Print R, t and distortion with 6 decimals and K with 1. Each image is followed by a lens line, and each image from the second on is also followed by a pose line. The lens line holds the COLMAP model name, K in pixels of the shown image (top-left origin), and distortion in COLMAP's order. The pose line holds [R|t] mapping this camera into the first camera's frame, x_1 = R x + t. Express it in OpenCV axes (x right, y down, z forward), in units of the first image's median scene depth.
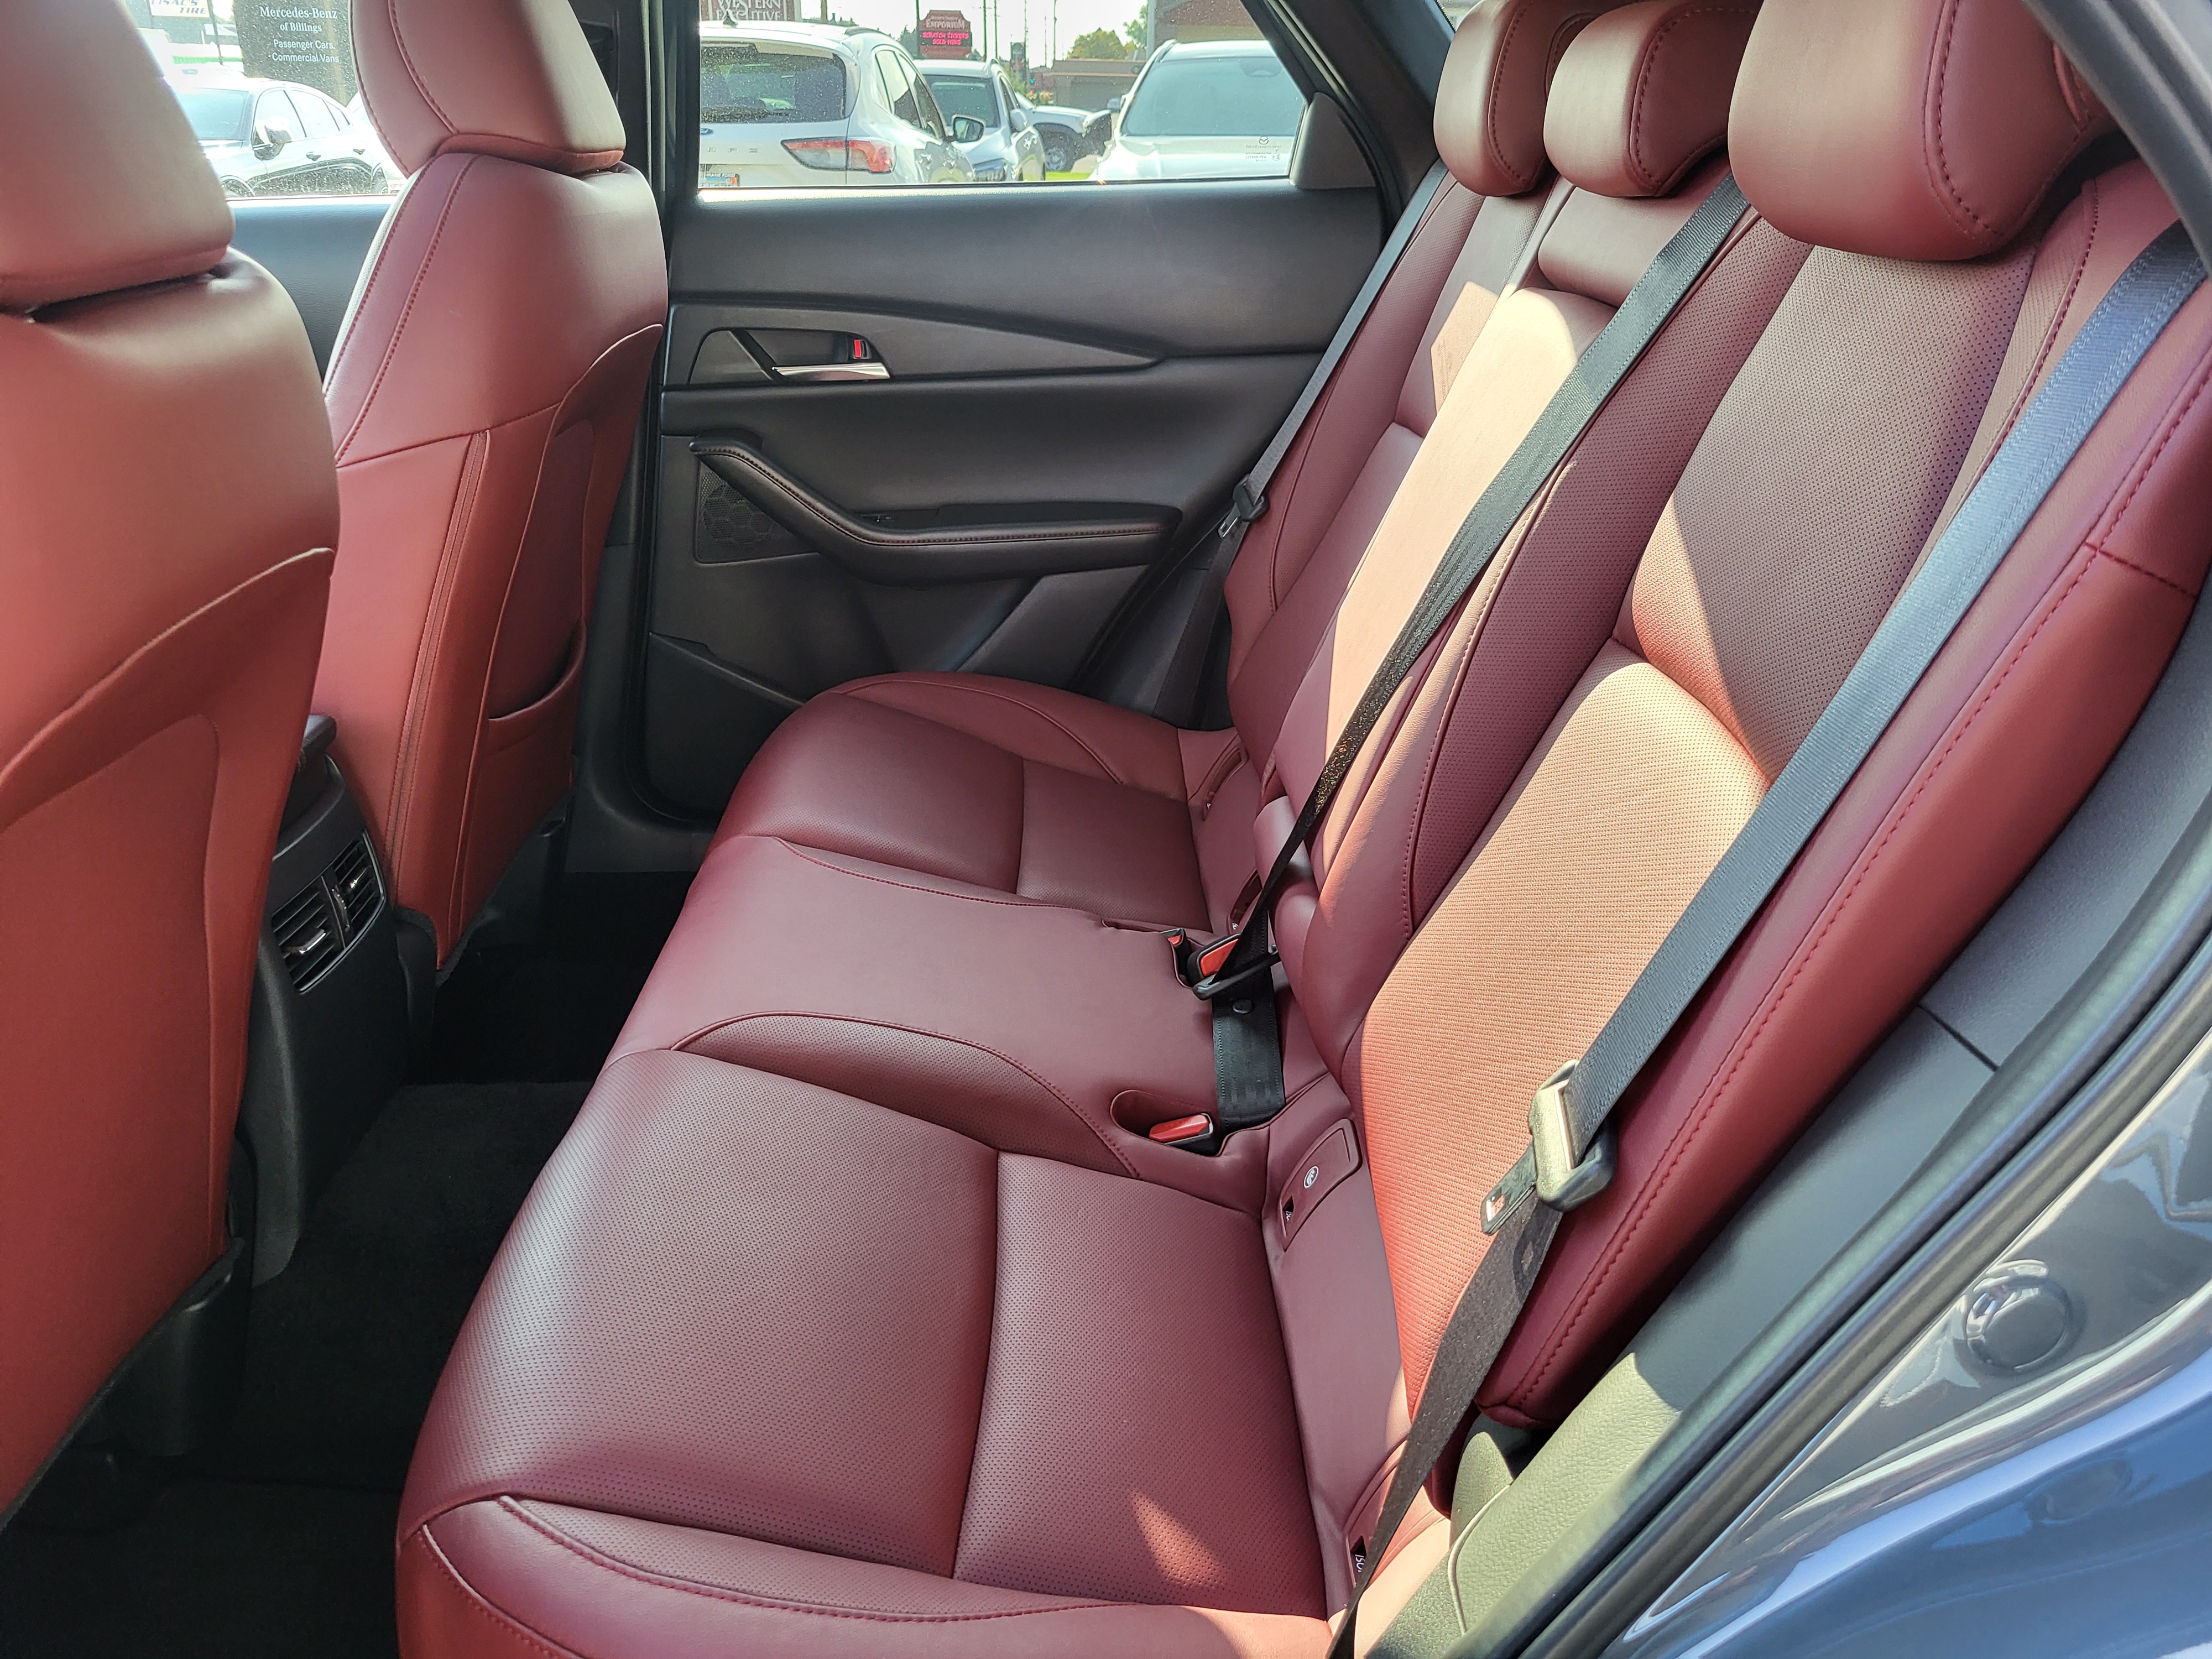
lens RADIAL K [[1770.8, 0, 1106.0], [0, 1770.8, 829.5], [0, 0, 1]] dist [0.006444, 0.006615]
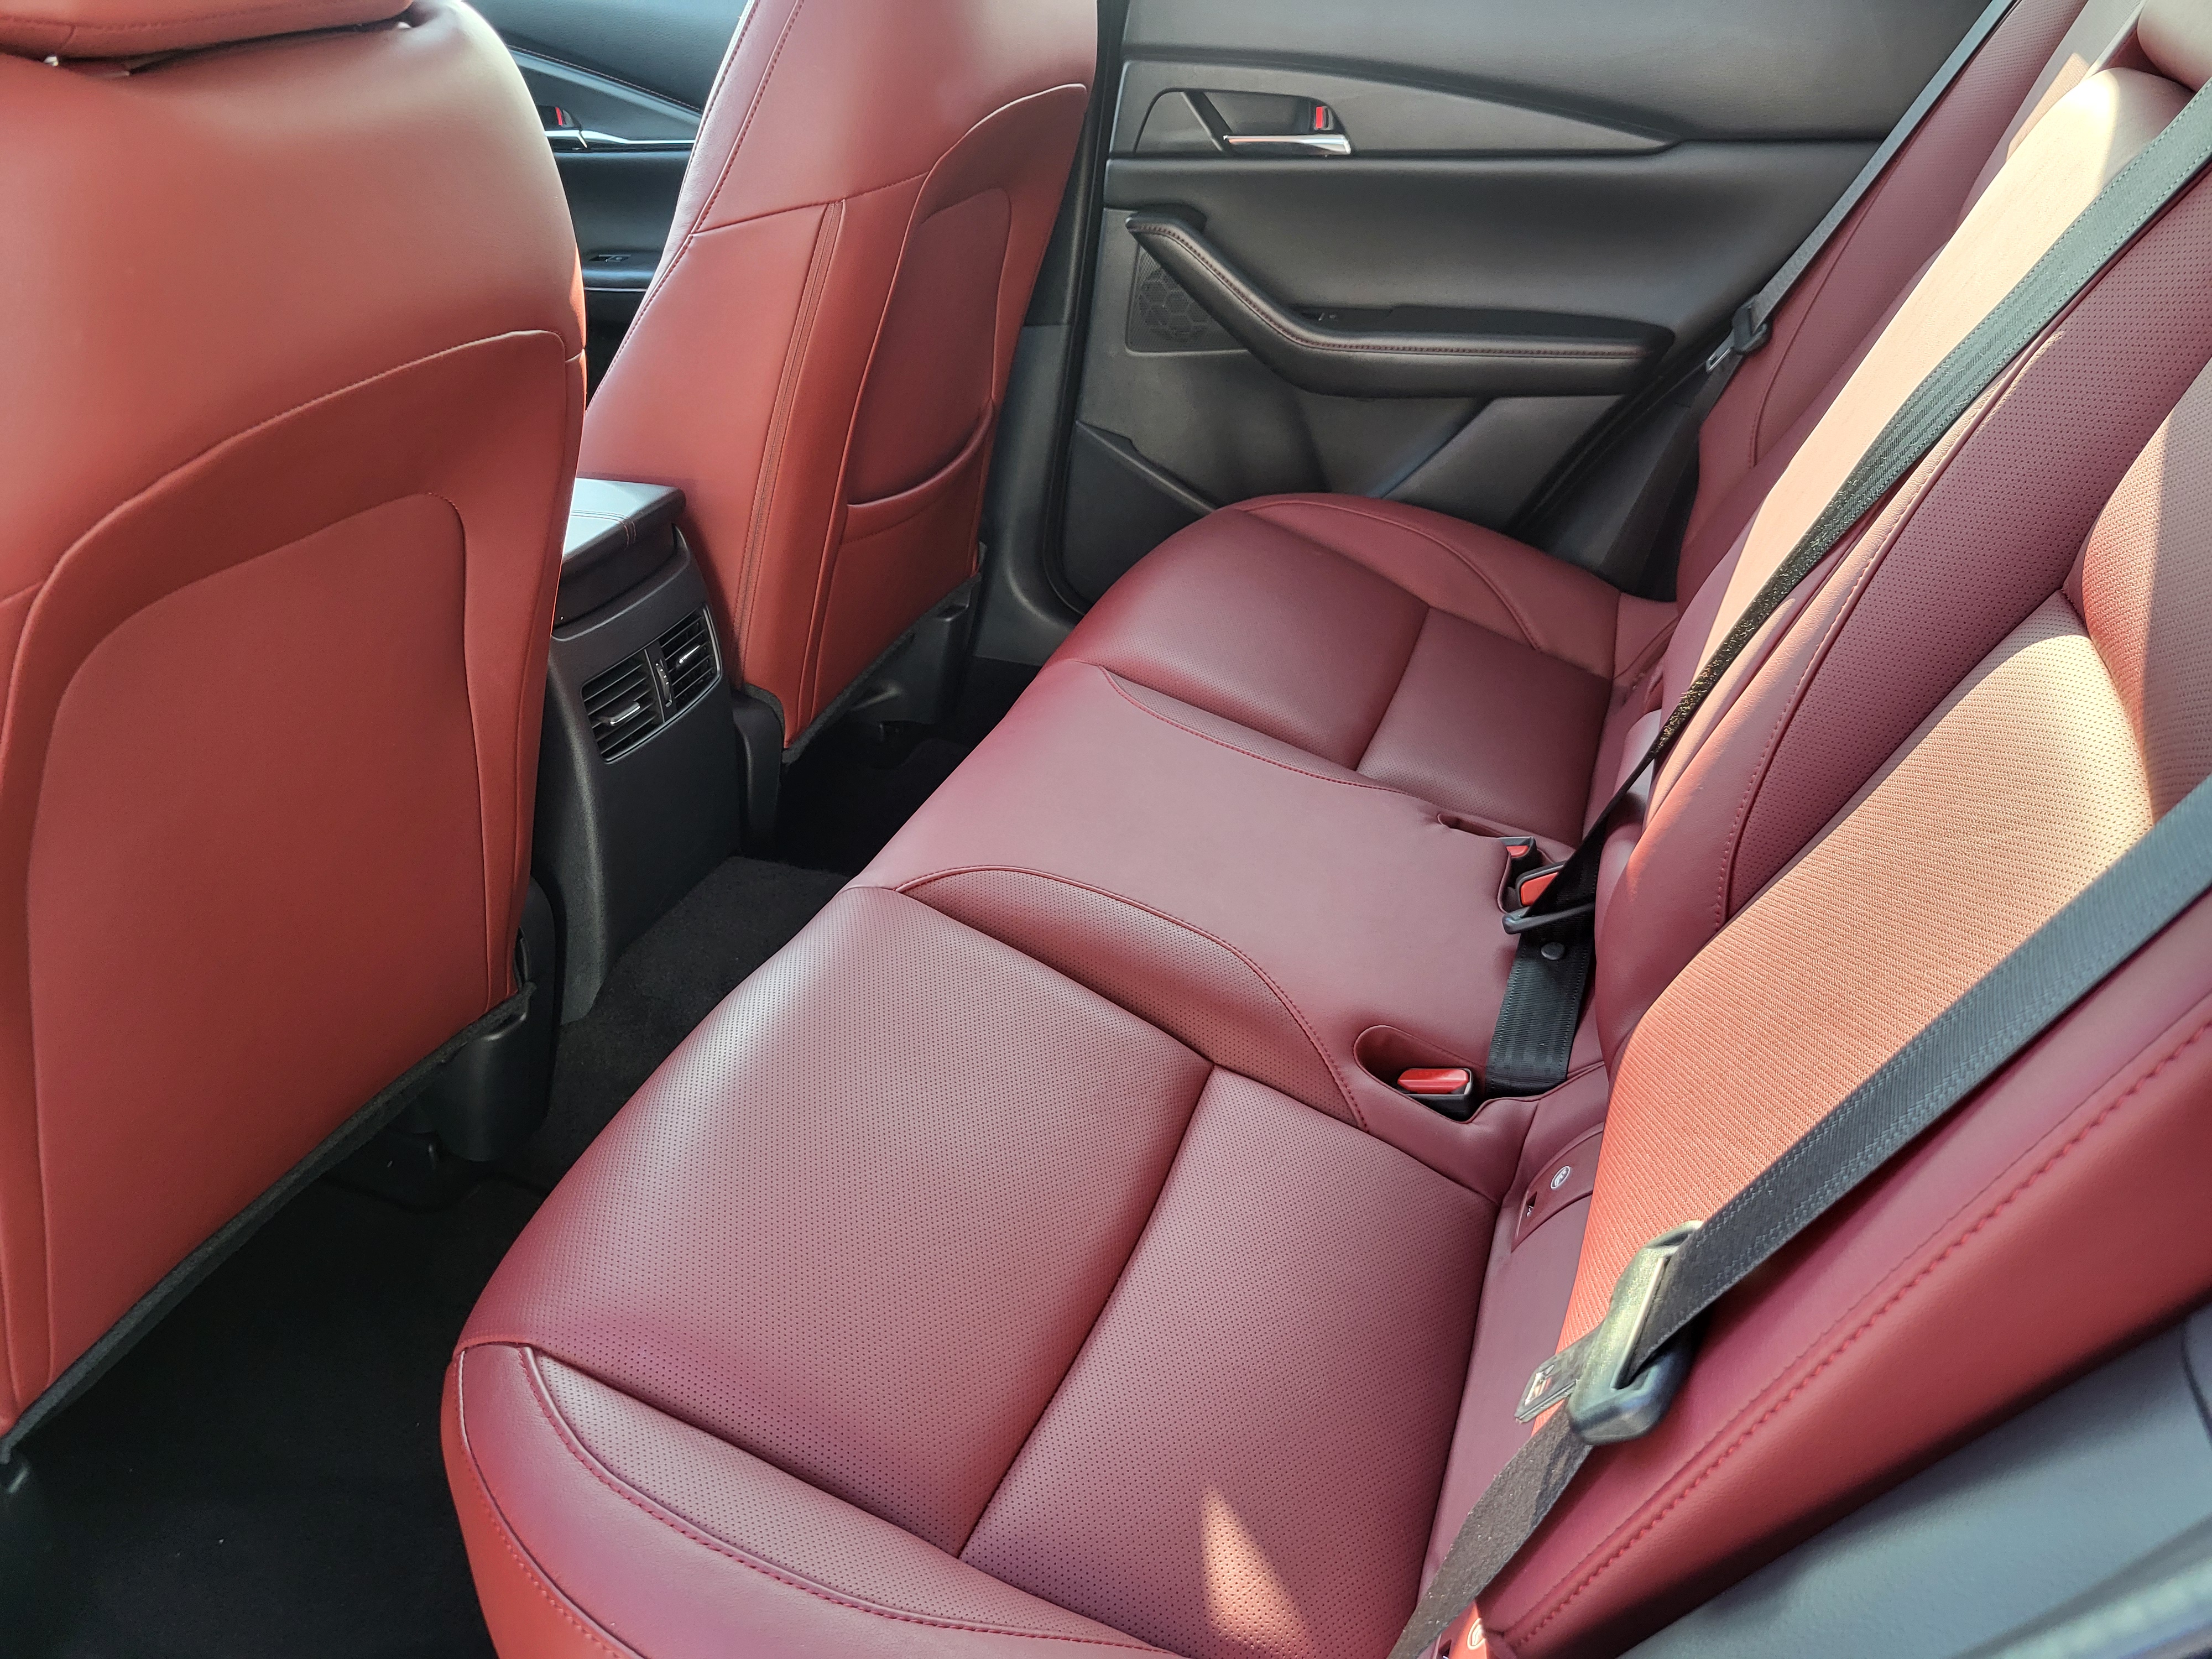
lens RADIAL K [[1713.4, 0, 1112.3], [0, 1713.4, 828.2], [0, 0, 1]] dist [0.025939, -0.005457]
pose [[0.927536, 0.173526, -0.331006, 0.113738], [-0.126734, 0.979237, 0.158221, -0.048534], [0.351589, -0.104806, 0.930269, 0.131676]]
